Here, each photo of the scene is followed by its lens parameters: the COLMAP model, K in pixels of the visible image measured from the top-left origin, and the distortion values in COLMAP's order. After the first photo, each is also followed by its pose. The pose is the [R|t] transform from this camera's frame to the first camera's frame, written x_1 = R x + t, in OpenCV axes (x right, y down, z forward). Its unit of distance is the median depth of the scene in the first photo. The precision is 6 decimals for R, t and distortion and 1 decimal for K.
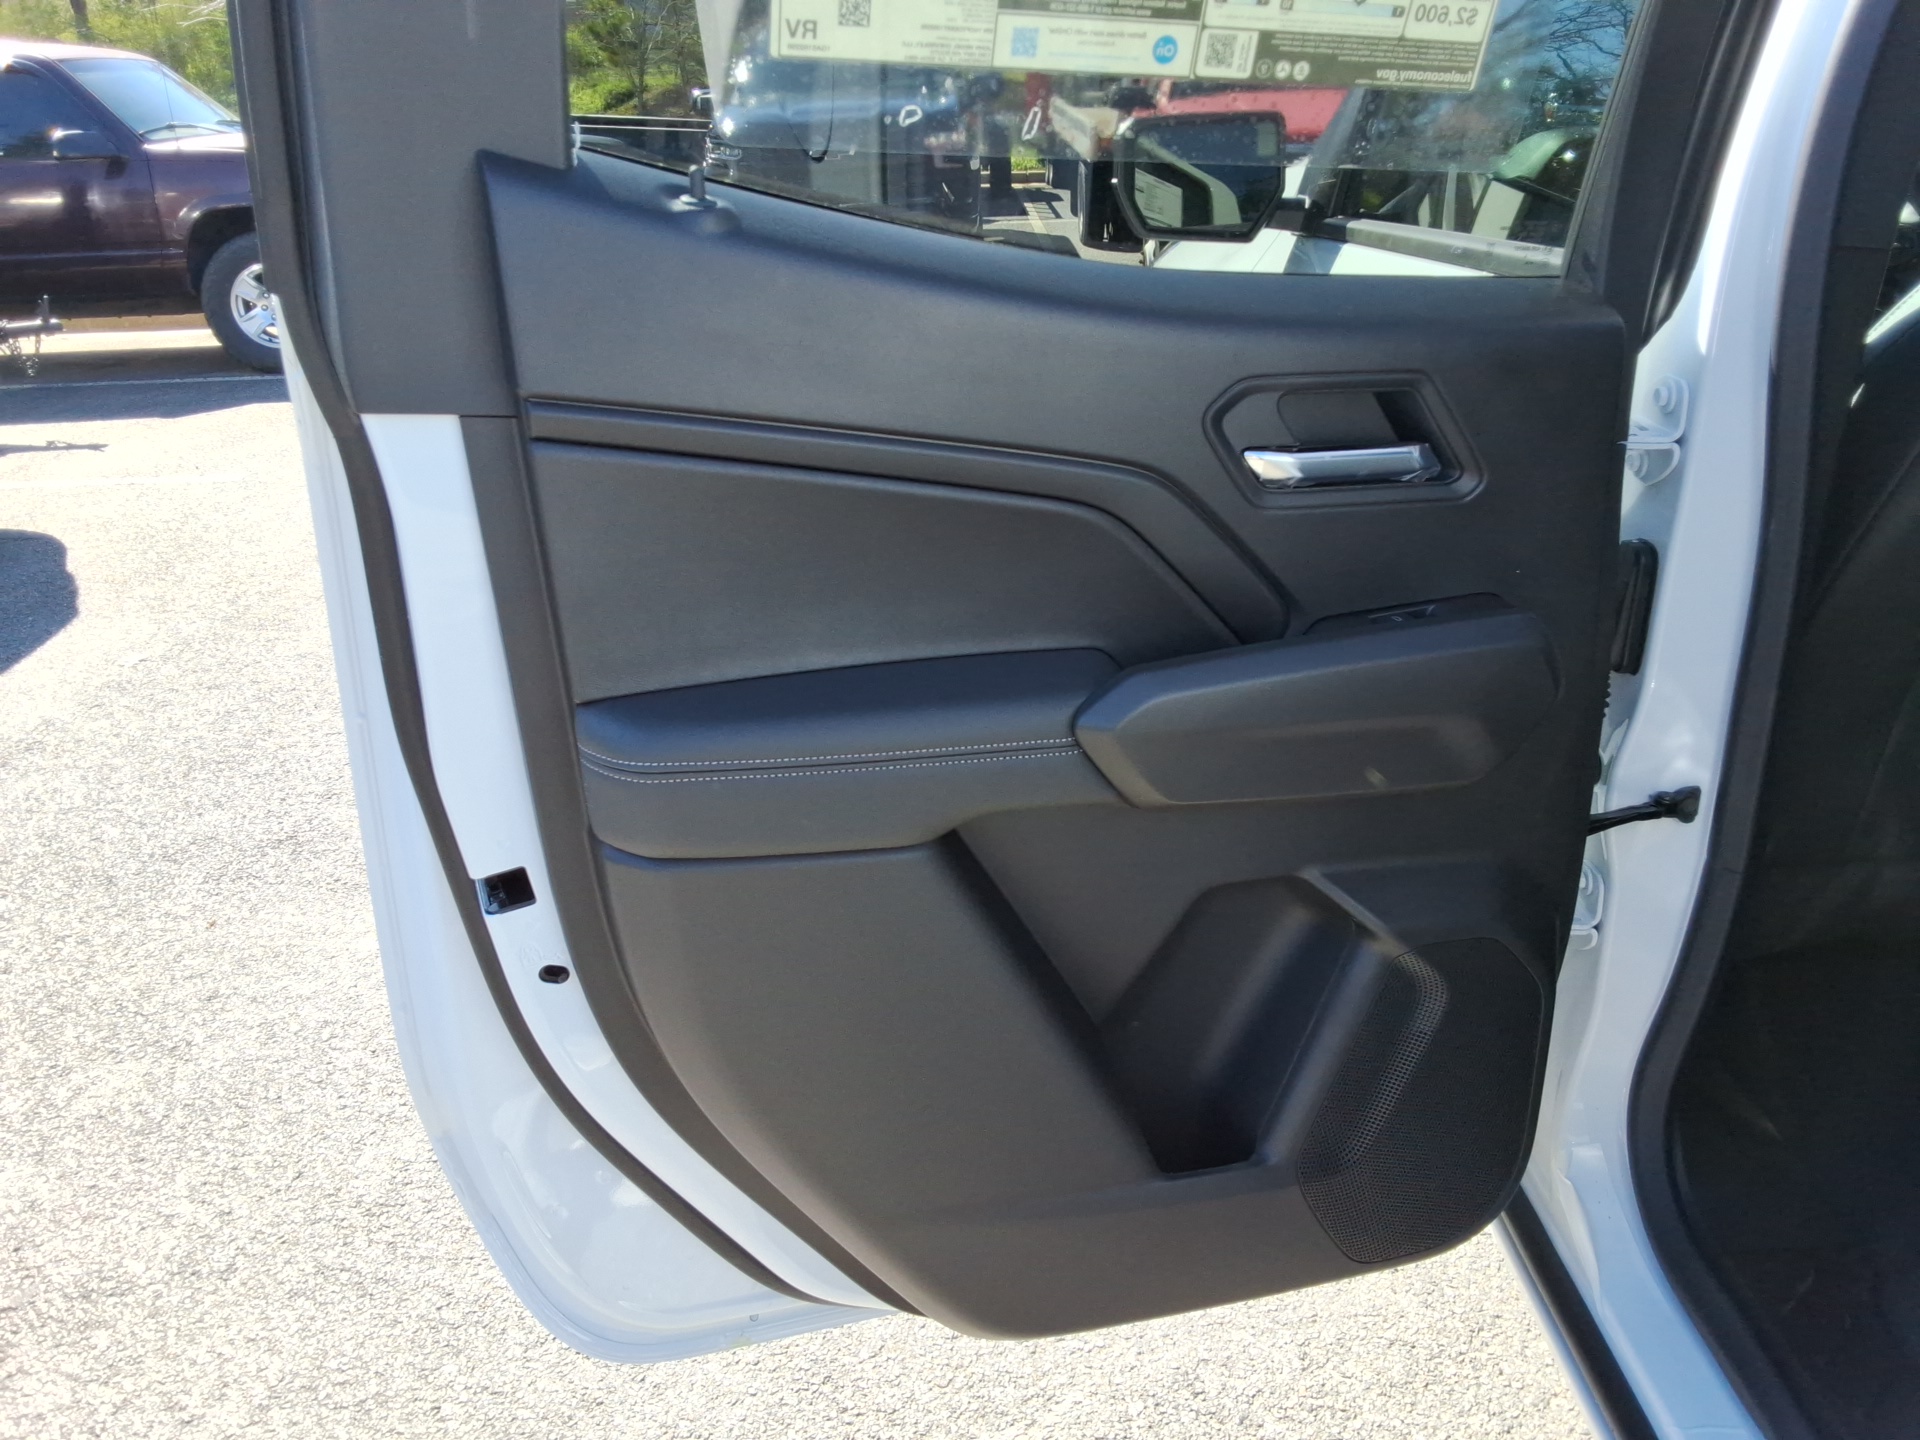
lens RADIAL K [[1543.0, 0, 974.0], [0, 1543.0, 723.8], [0, 0, 1]] dist [0.073450, -0.110682]
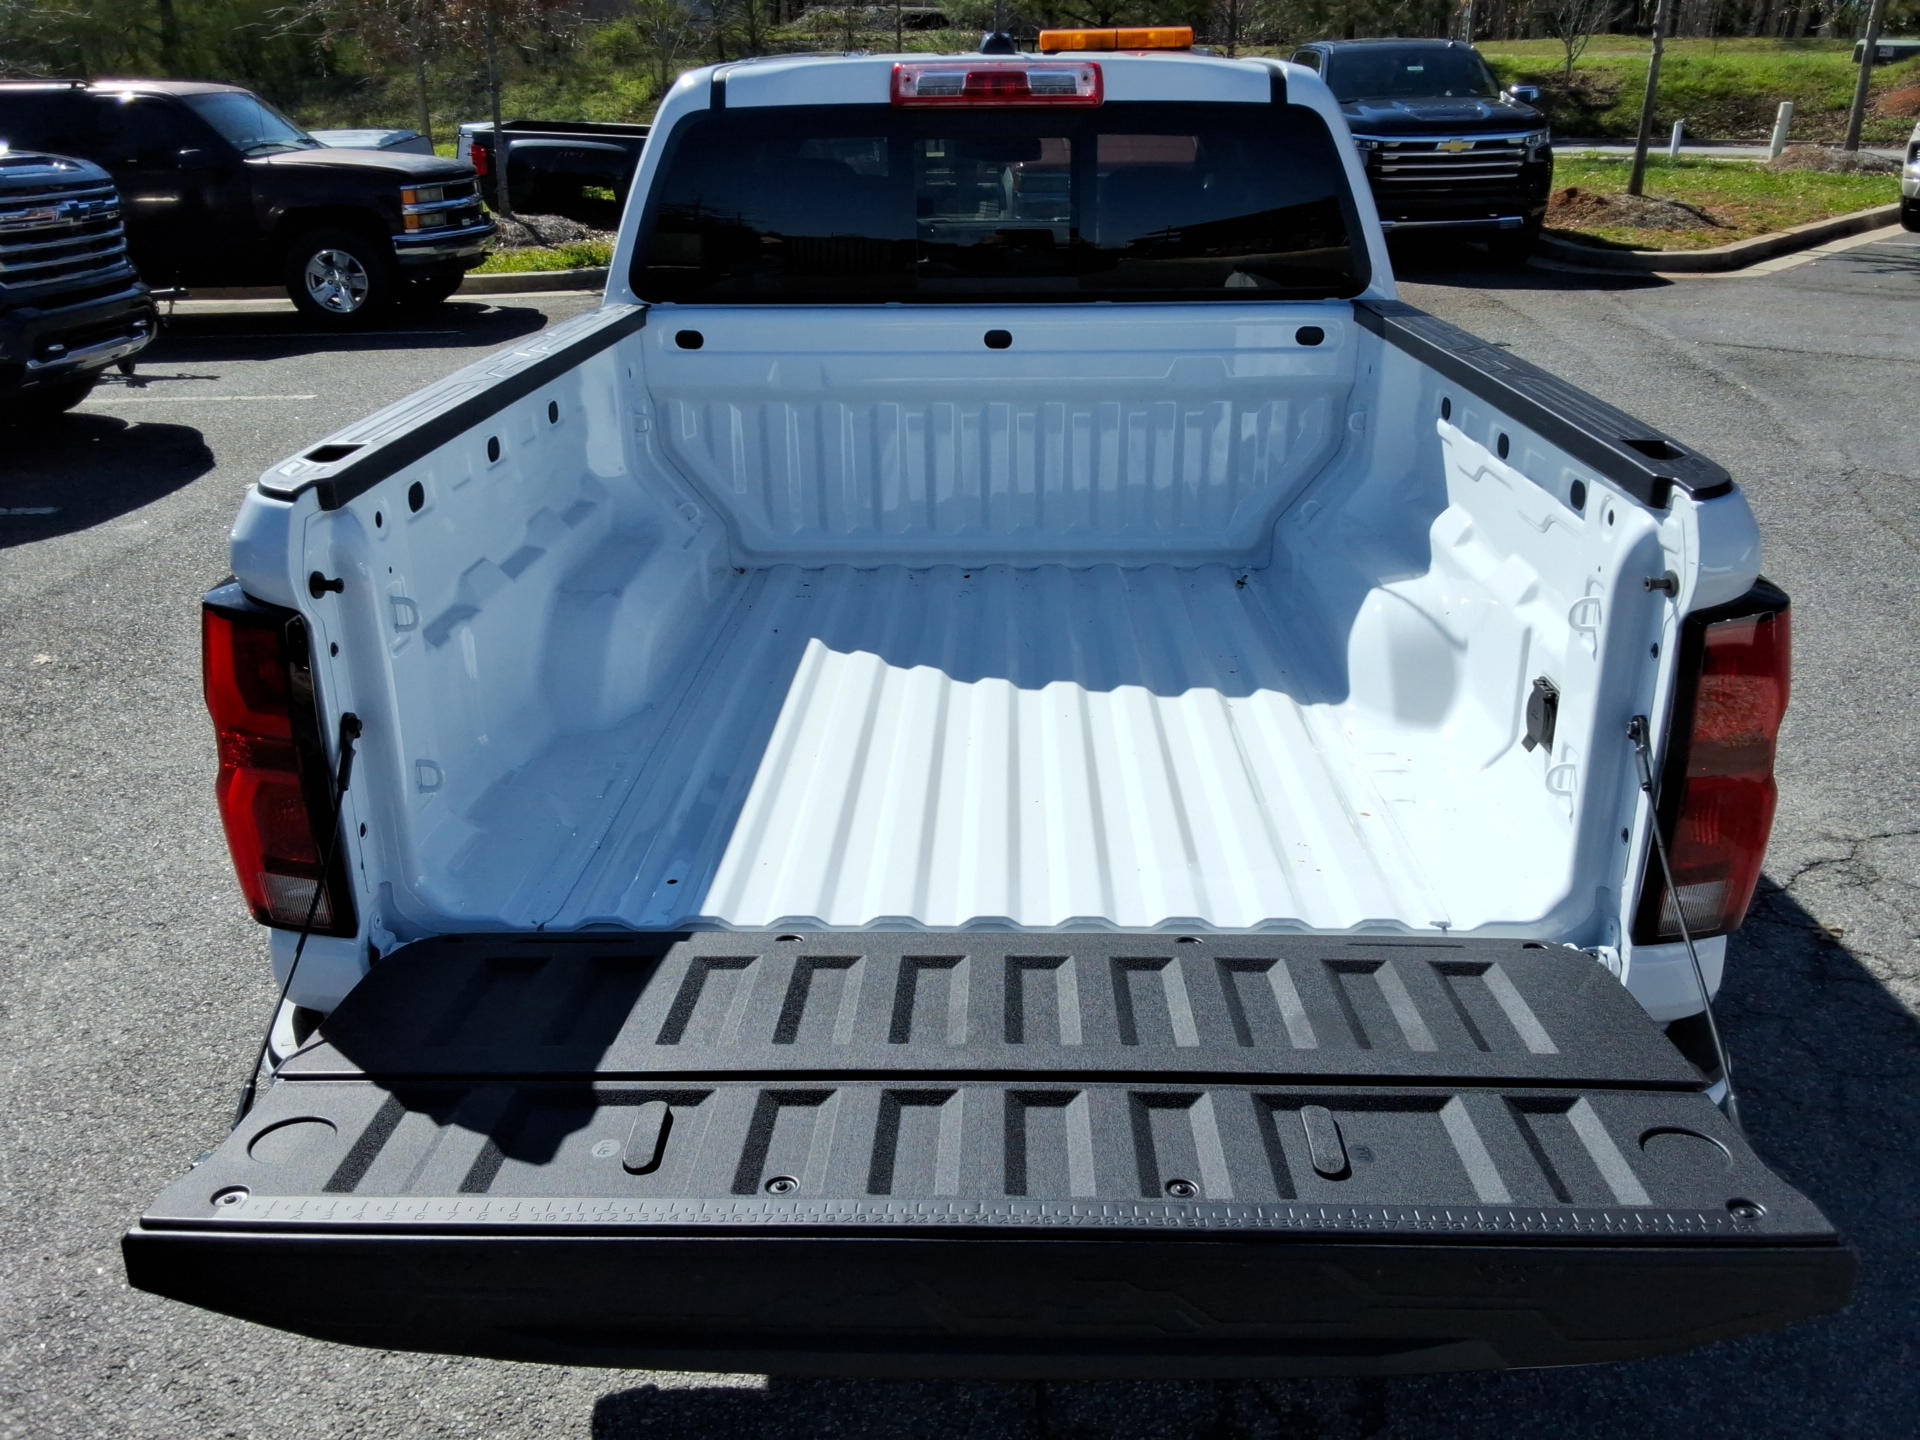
lens RADIAL K [[1543.0, 0, 976.2], [0, 1543.0, 713.6], [0, 0, 1]] dist [0.073450, -0.110682]
pose [[0.999307, 0.021099, -0.030657, 0.181700], [-0.020966, 0.999769, 0.004631, 0.105263], [0.030747, -0.003985, 0.999519, -0.396050]]
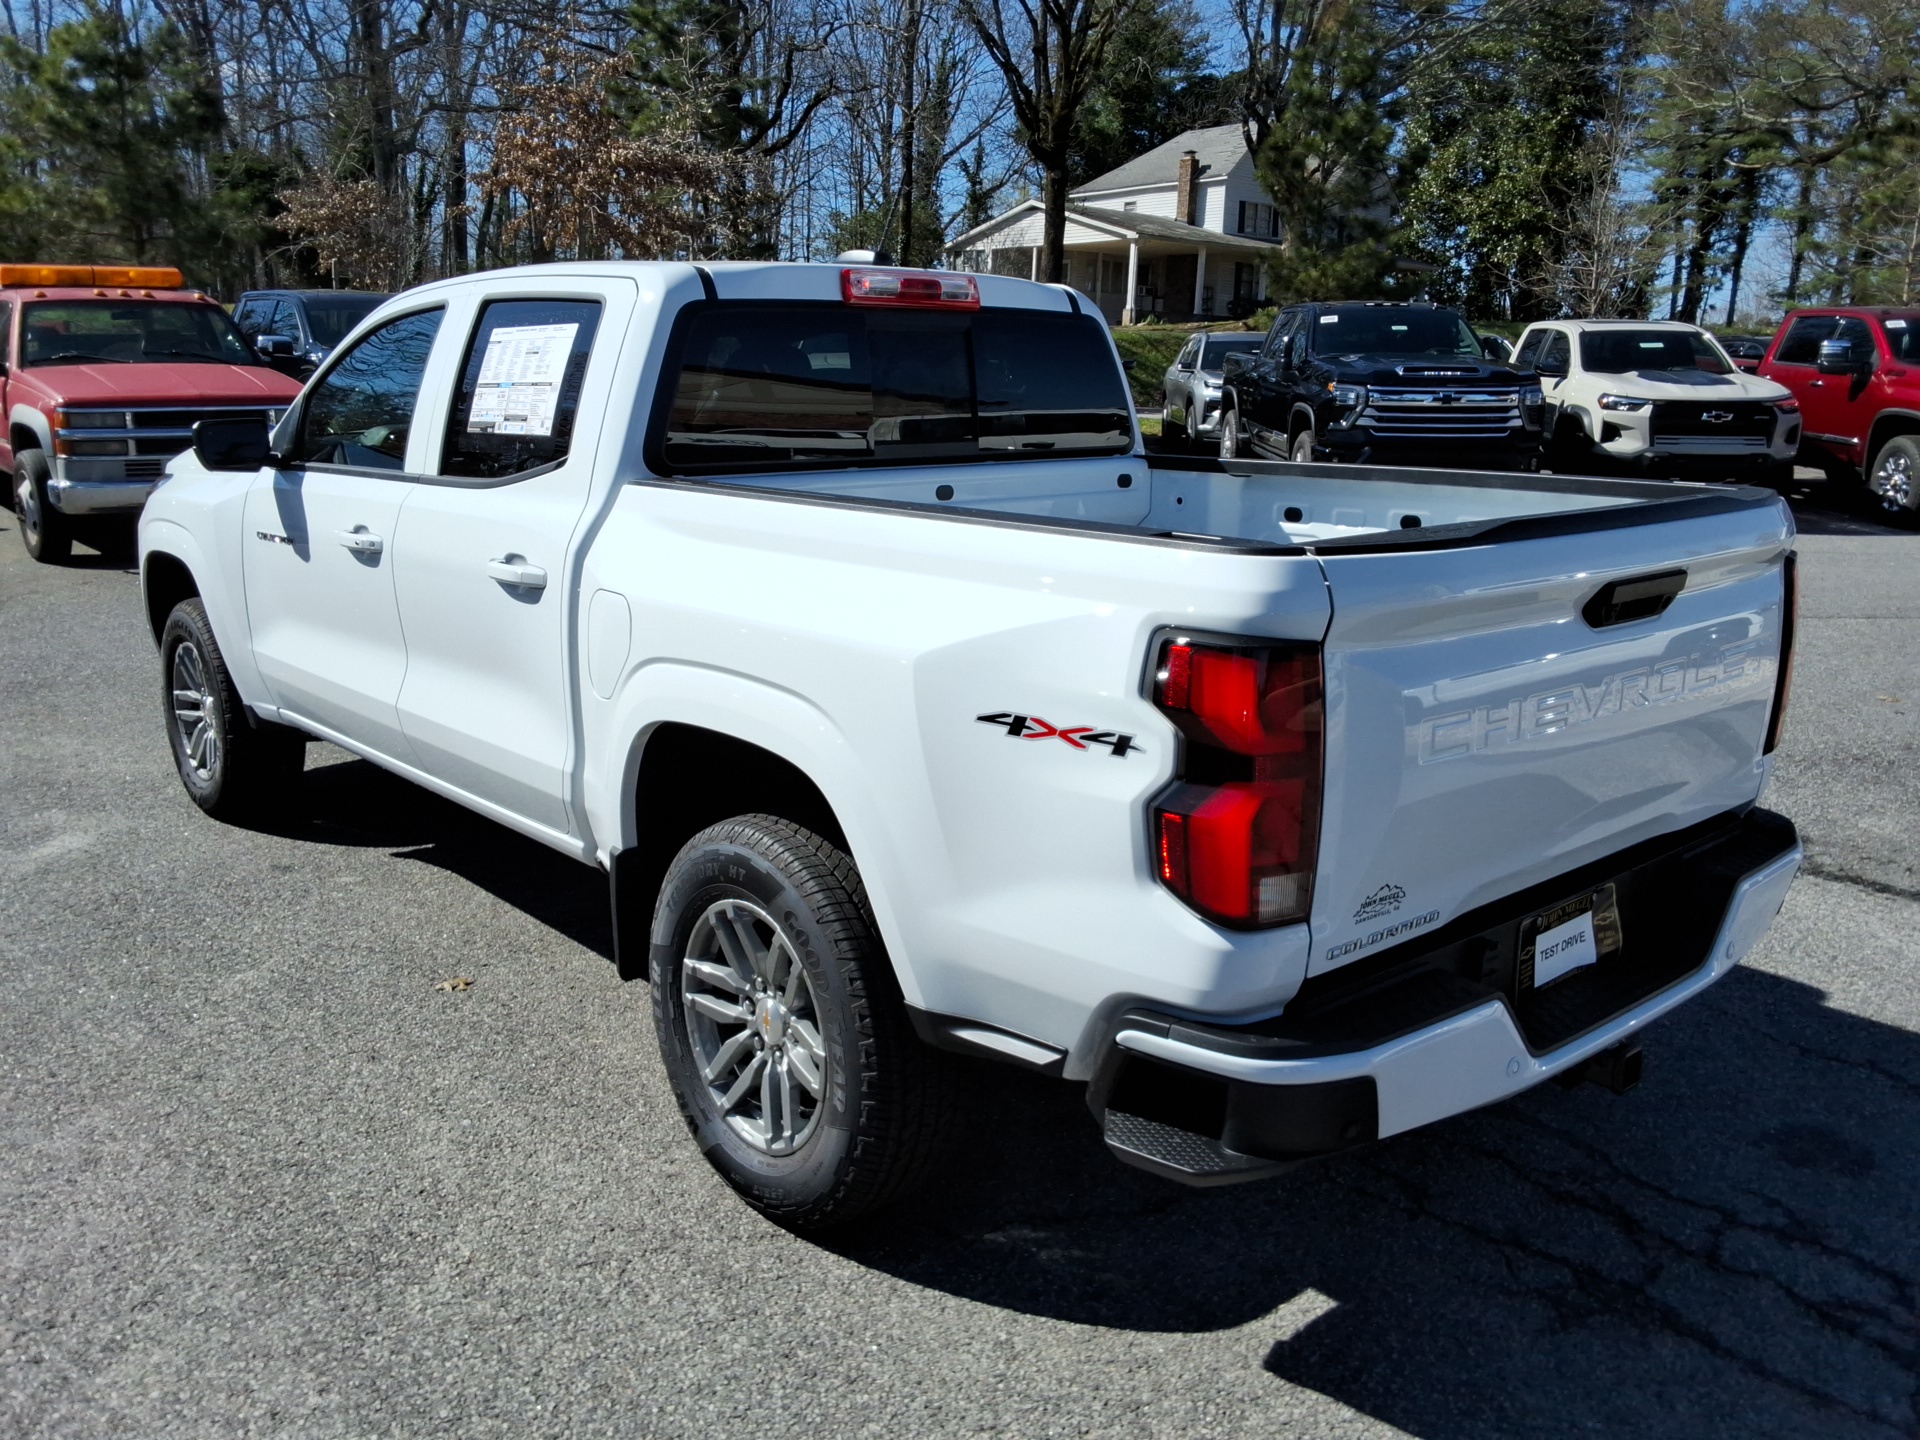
lens RADIAL K [[1543.0, 0, 975.2], [0, 1543.0, 713.1], [0, 0, 1]] dist [0.073450, -0.110682]
pose [[0.757130, -0.121362, 0.641893, -0.135584], [0.217635, 0.973320, -0.072682, 0.111873], [-0.615946, 0.194728, 0.763342, -0.347957]]
